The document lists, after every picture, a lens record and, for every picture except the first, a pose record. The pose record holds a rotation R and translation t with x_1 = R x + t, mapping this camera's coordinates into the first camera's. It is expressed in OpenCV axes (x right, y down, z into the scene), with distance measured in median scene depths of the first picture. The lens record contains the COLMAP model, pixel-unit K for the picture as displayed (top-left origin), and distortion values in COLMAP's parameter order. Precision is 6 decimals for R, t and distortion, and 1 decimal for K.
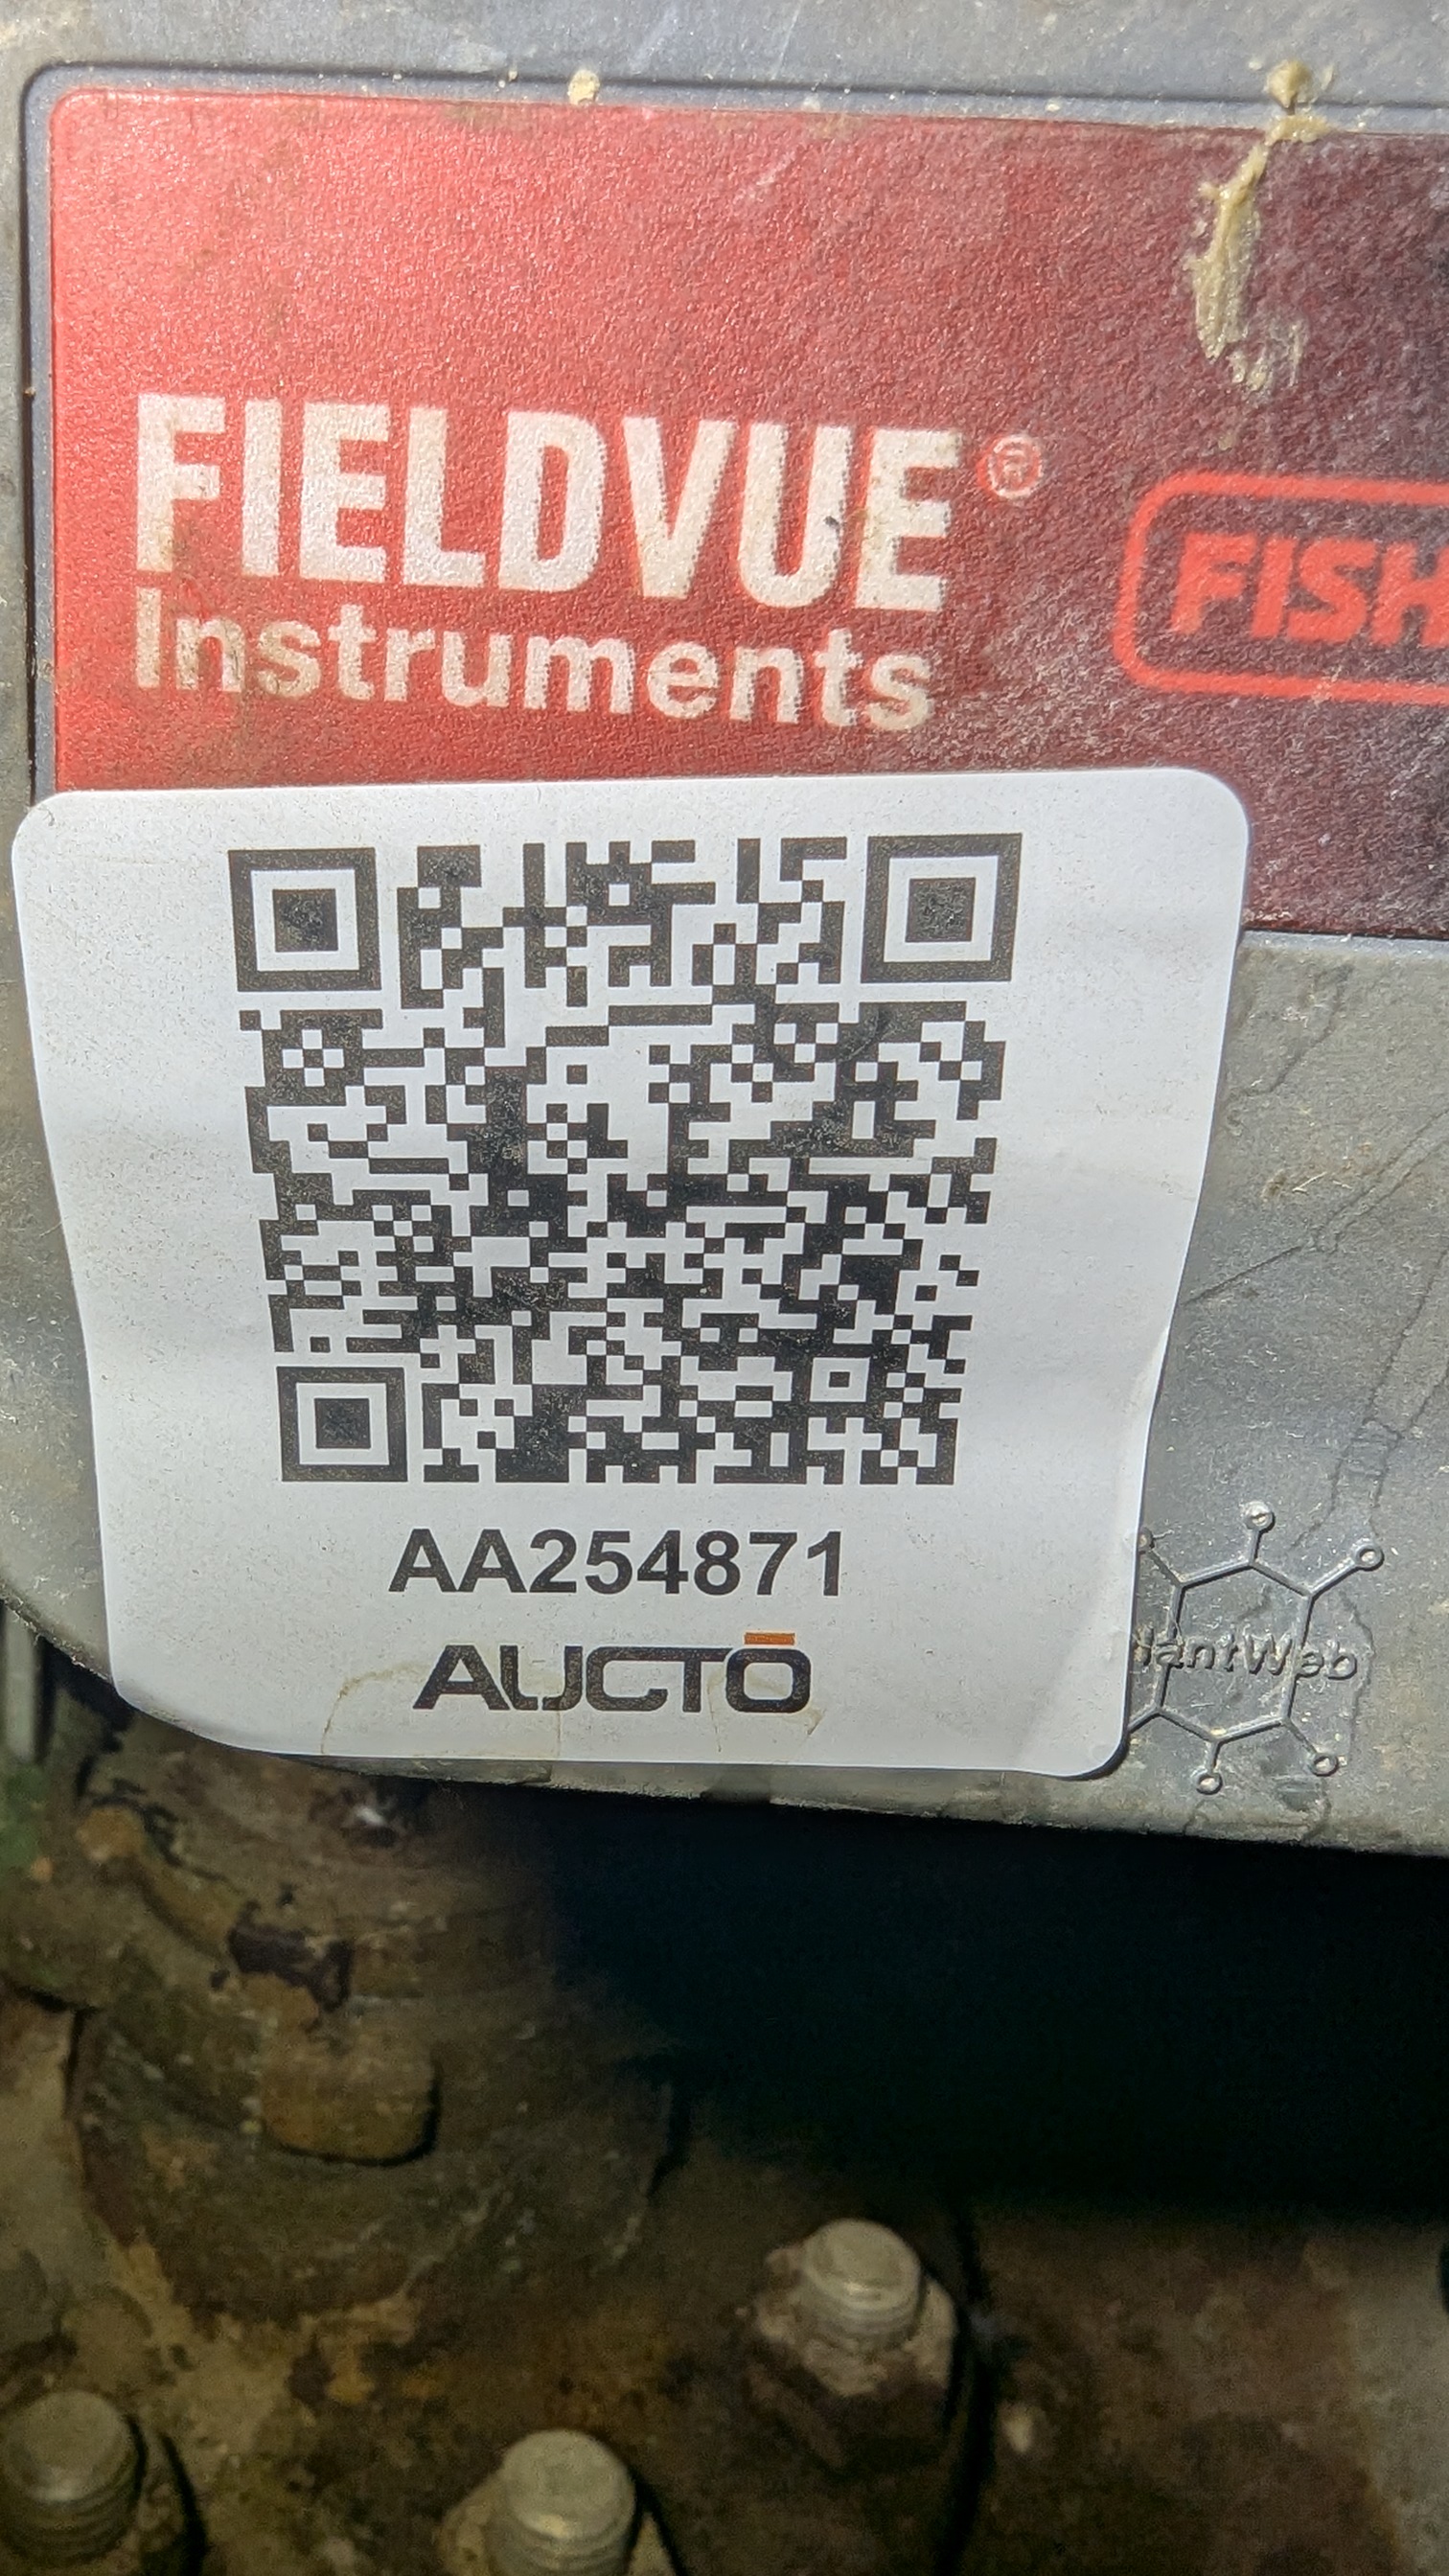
lens RADIAL K [[2125.8, 0, 385.6], [0, 2125.8, 1242.8], [0, 0, 1]] dist [0.030989, 0.000415]
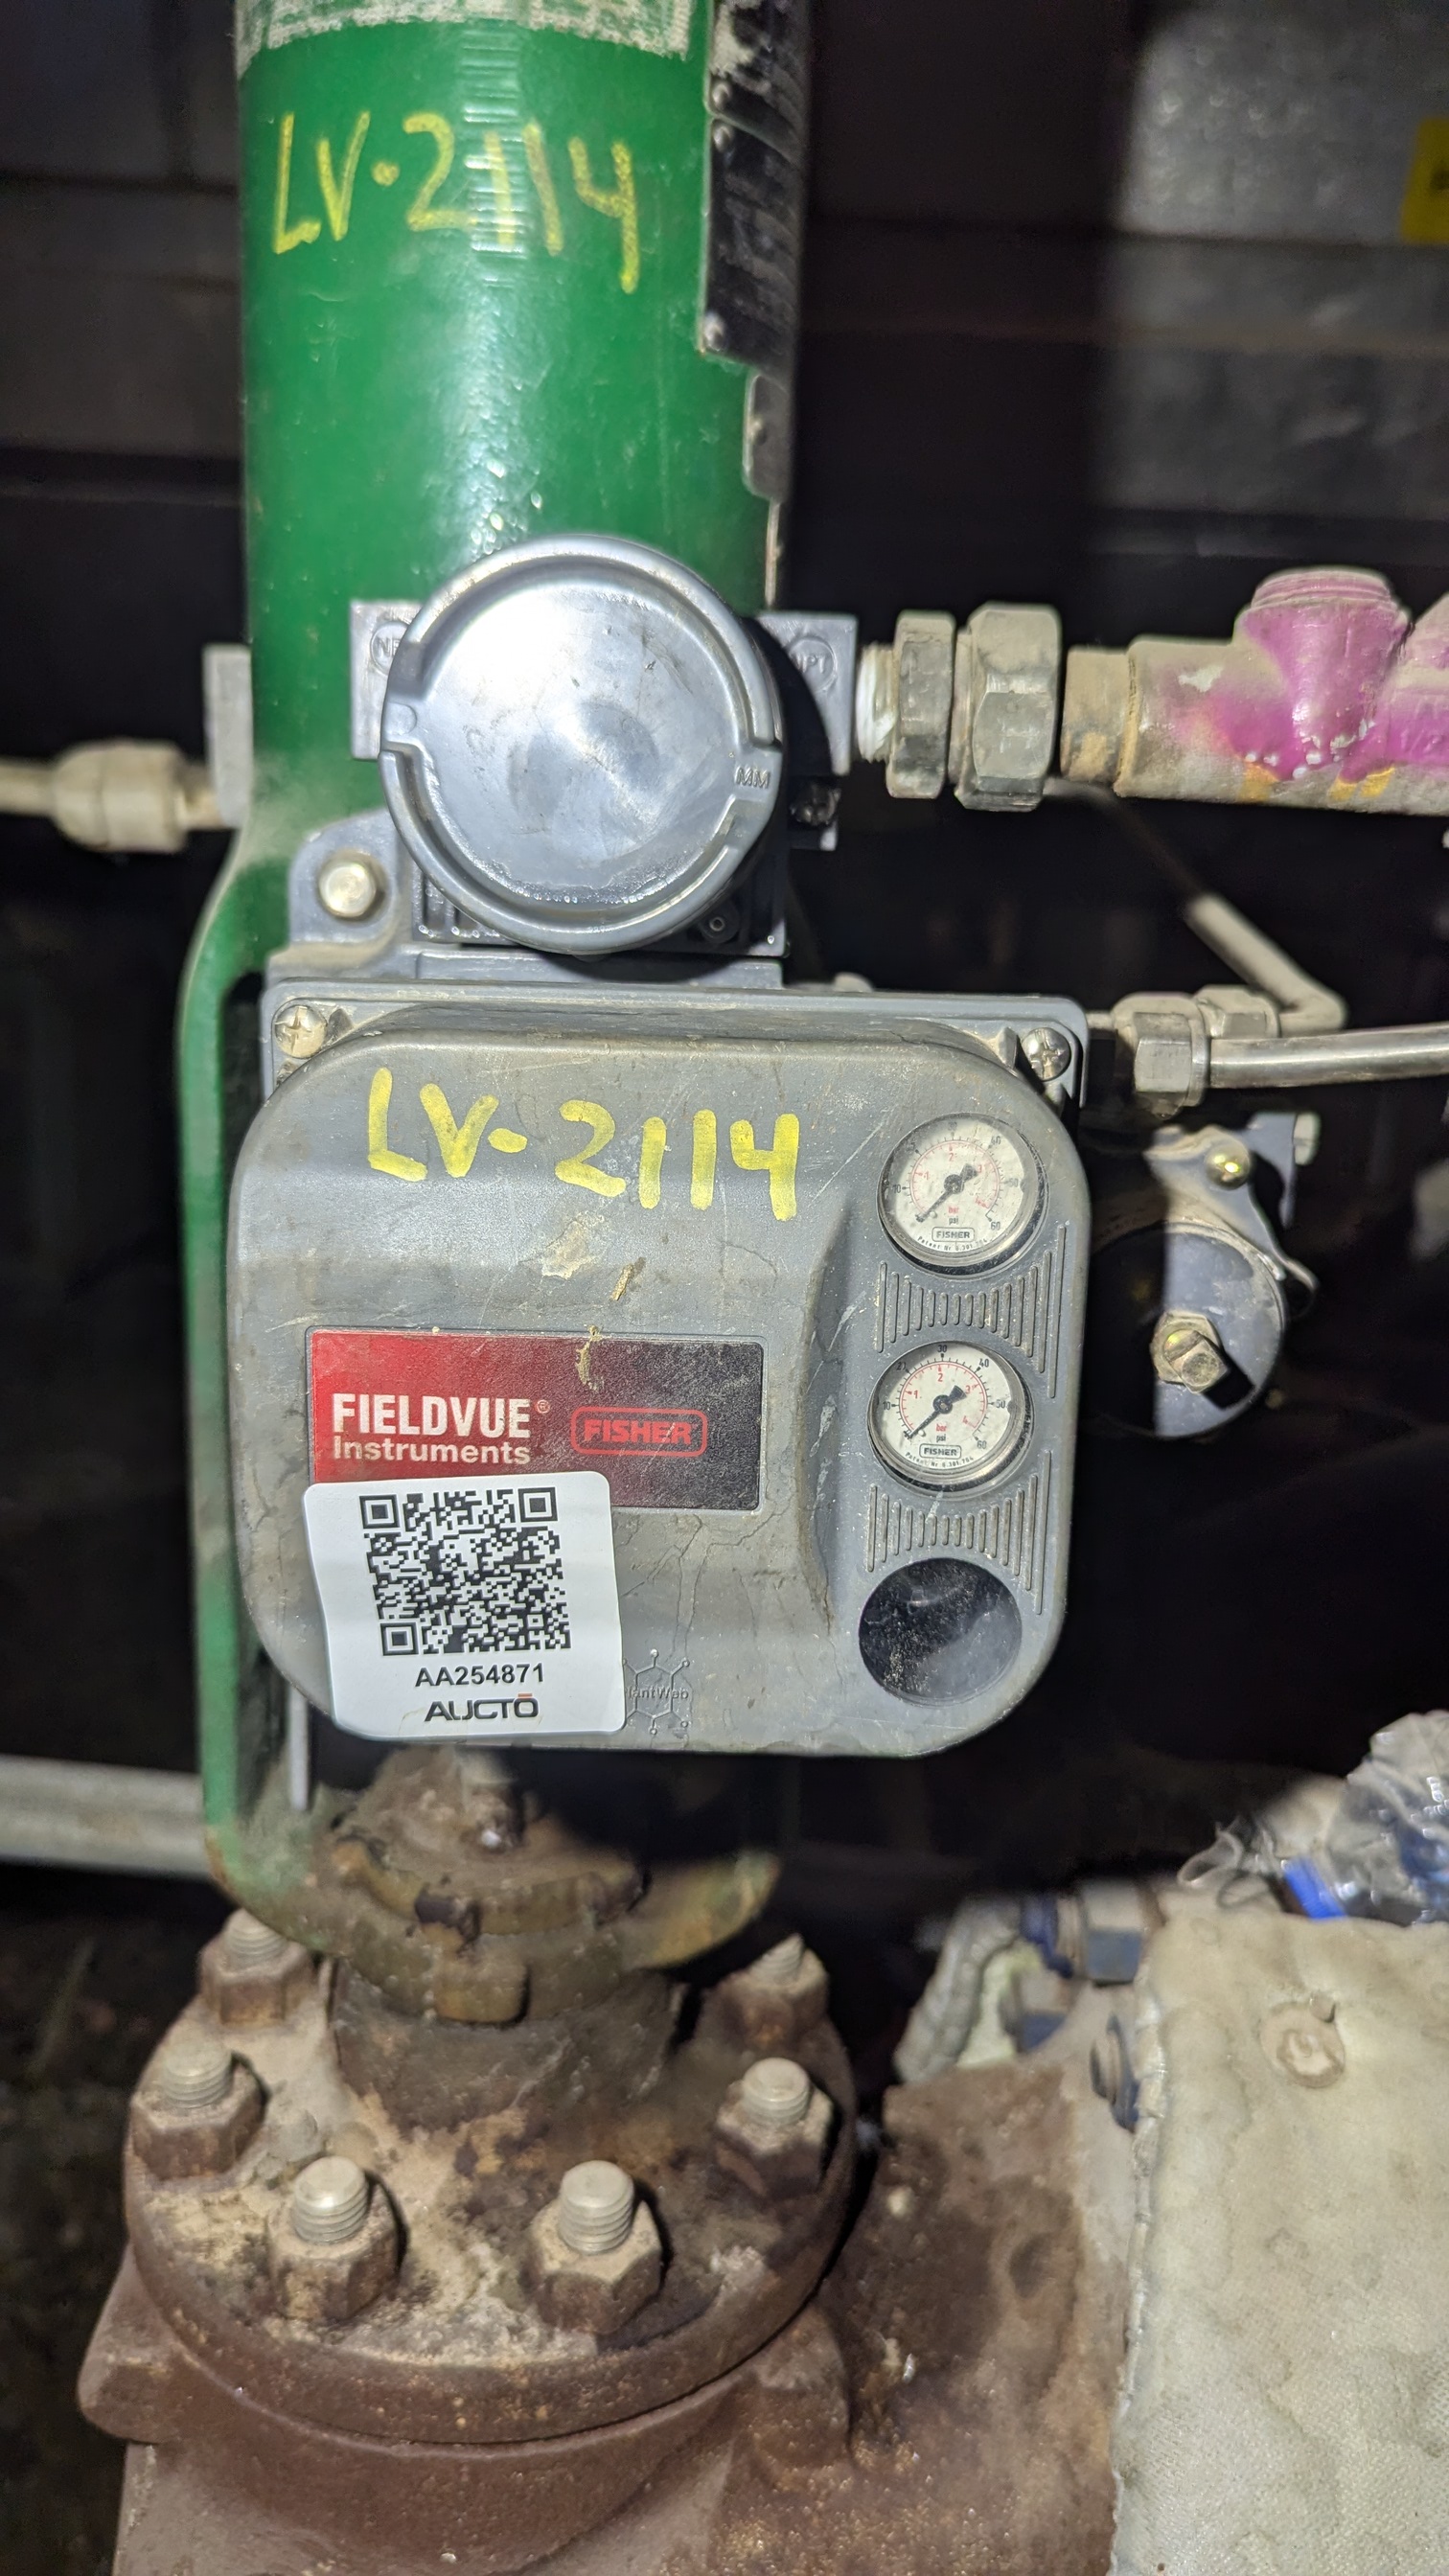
lens RADIAL K [[1876.3, 0, 724.5], [0, 1876.3, 1288.0], [0, 0, 1]] dist [0.081542, -0.070322]
pose [[0.997567, -0.029746, 0.063047, 0.347676], [0.034464, 0.996579, -0.075122, -0.248630], [-0.060596, 0.077112, 0.995179, -2.252566]]
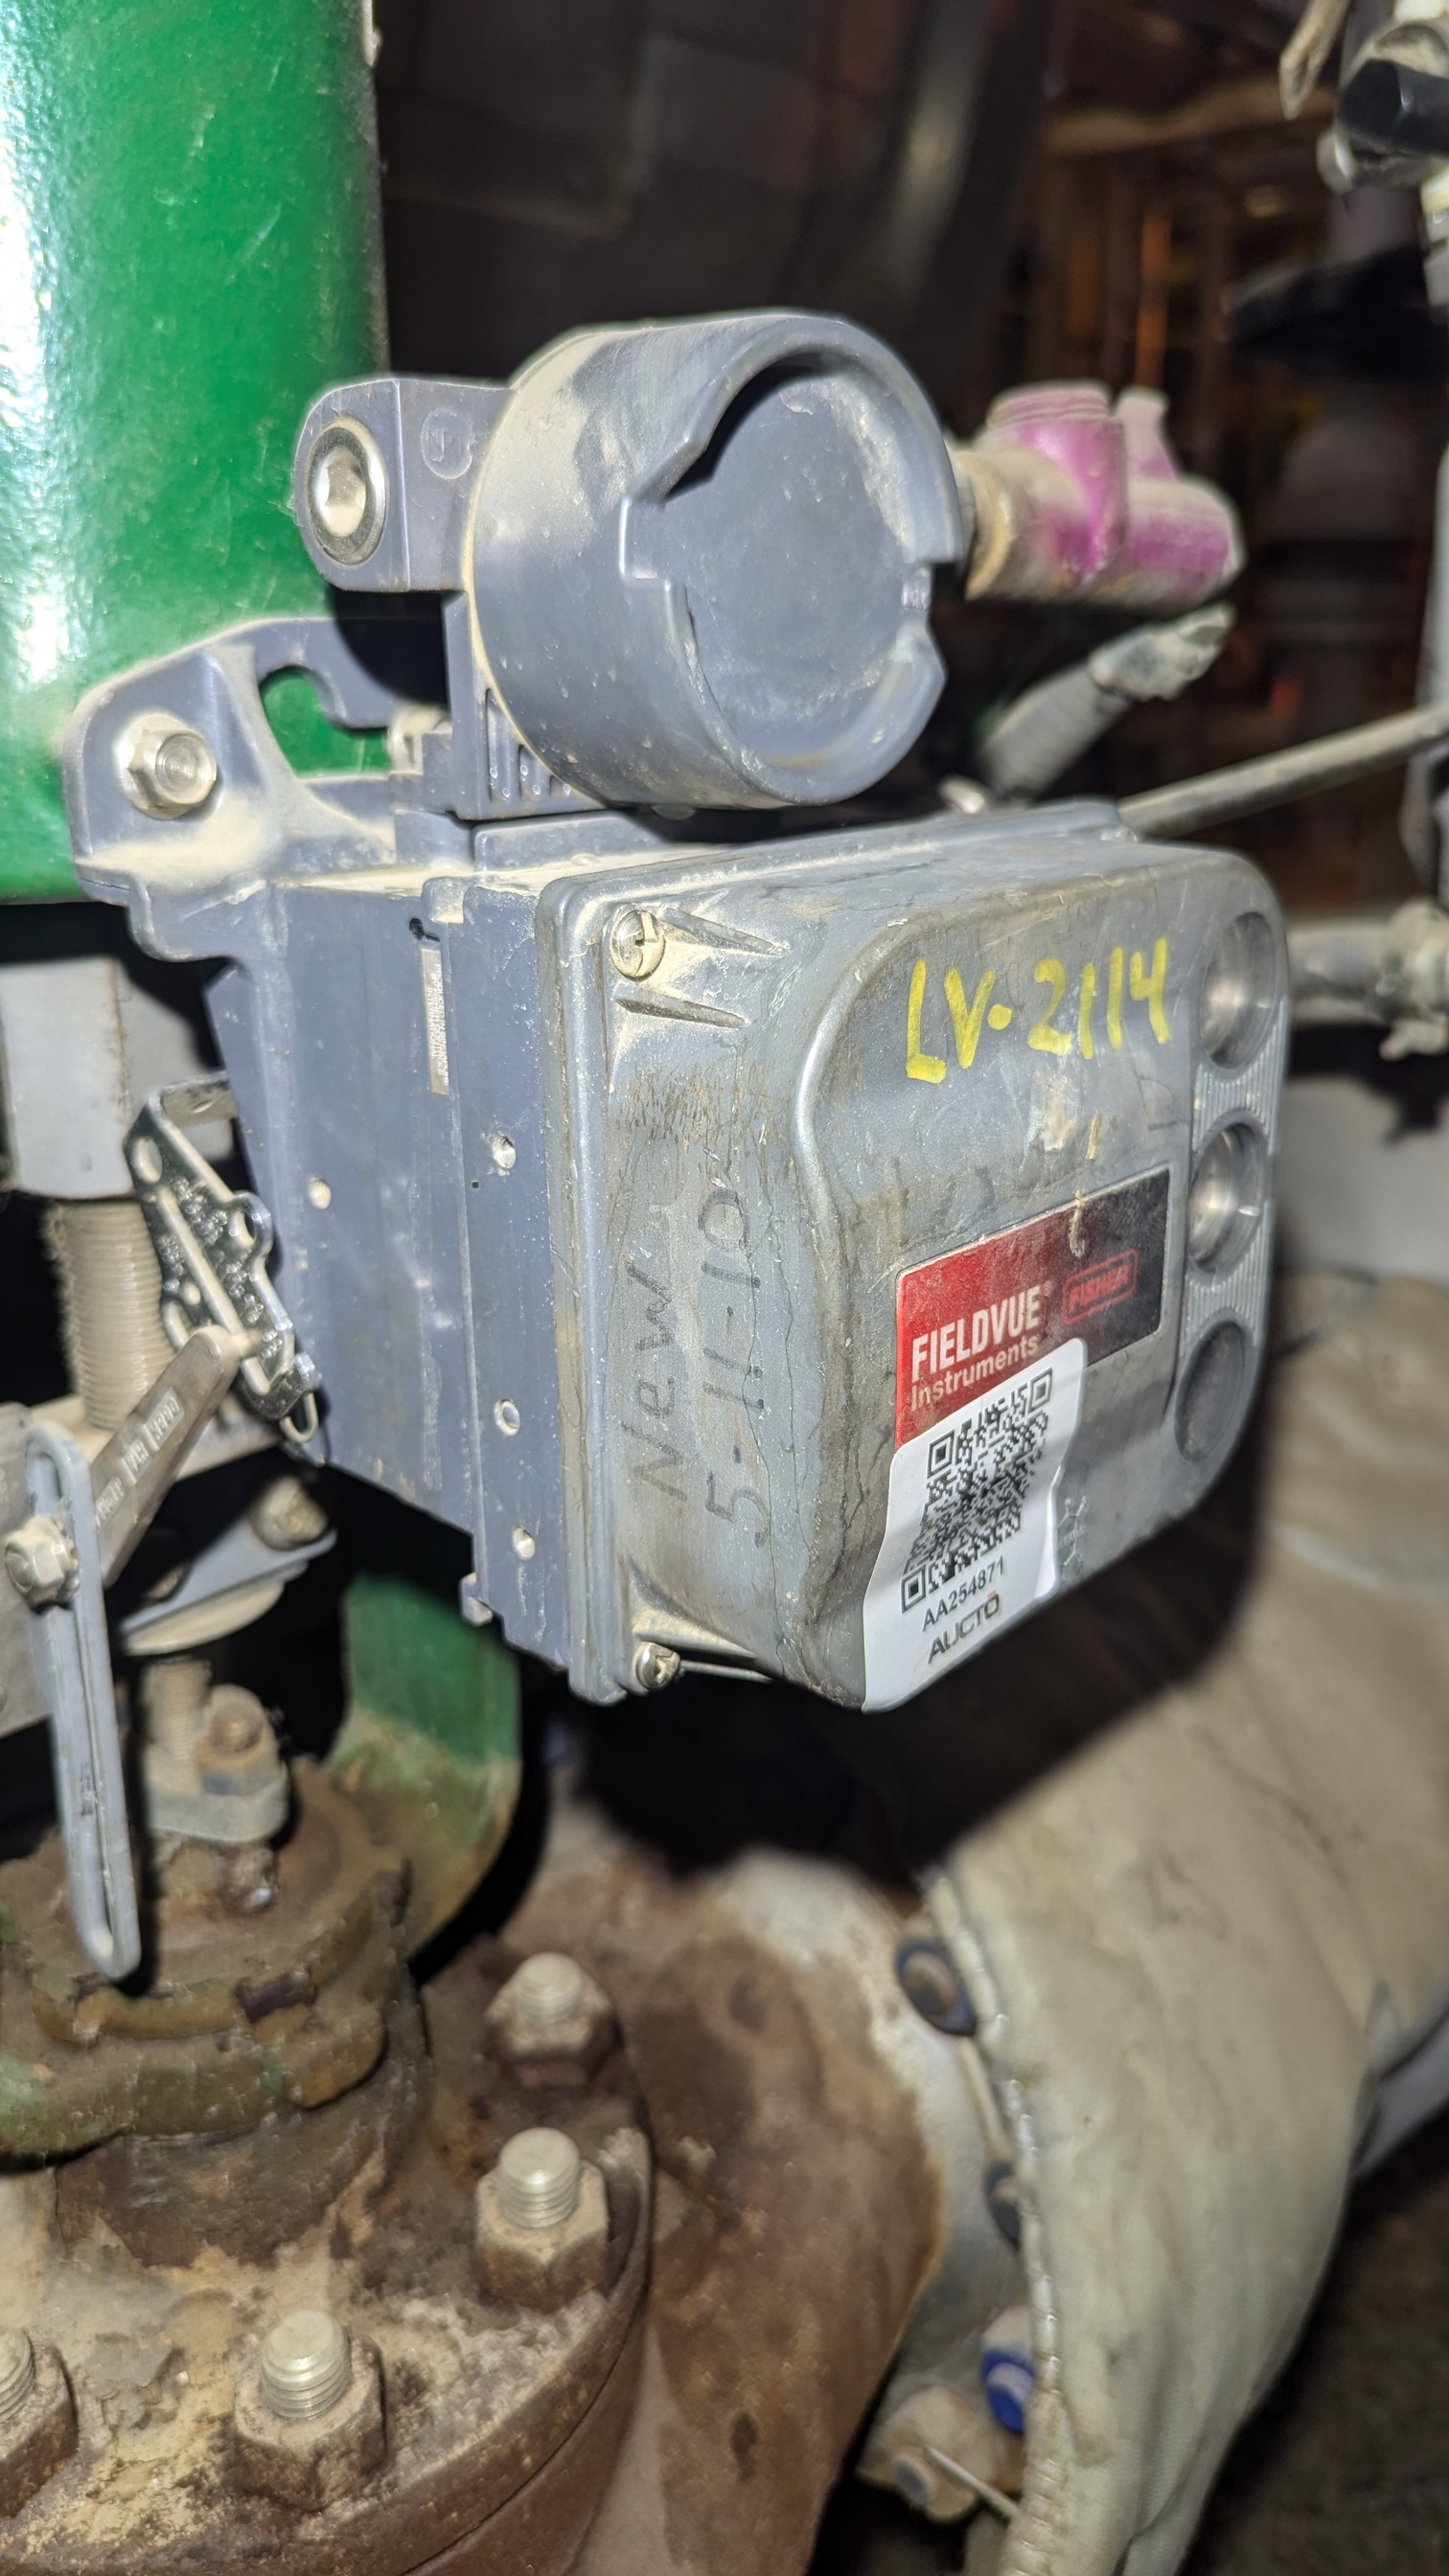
lens RADIAL K [[1876.3, 0, 724.5], [0, 1876.3, 1288.0], [0, 0, 1]] dist [0.081542, -0.070322]
pose [[0.631970, -0.308110, 0.711113, -2.132834], [0.288774, 0.945115, 0.152864, -0.882311], [-0.719183, 0.108745, 0.686258, -0.813759]]
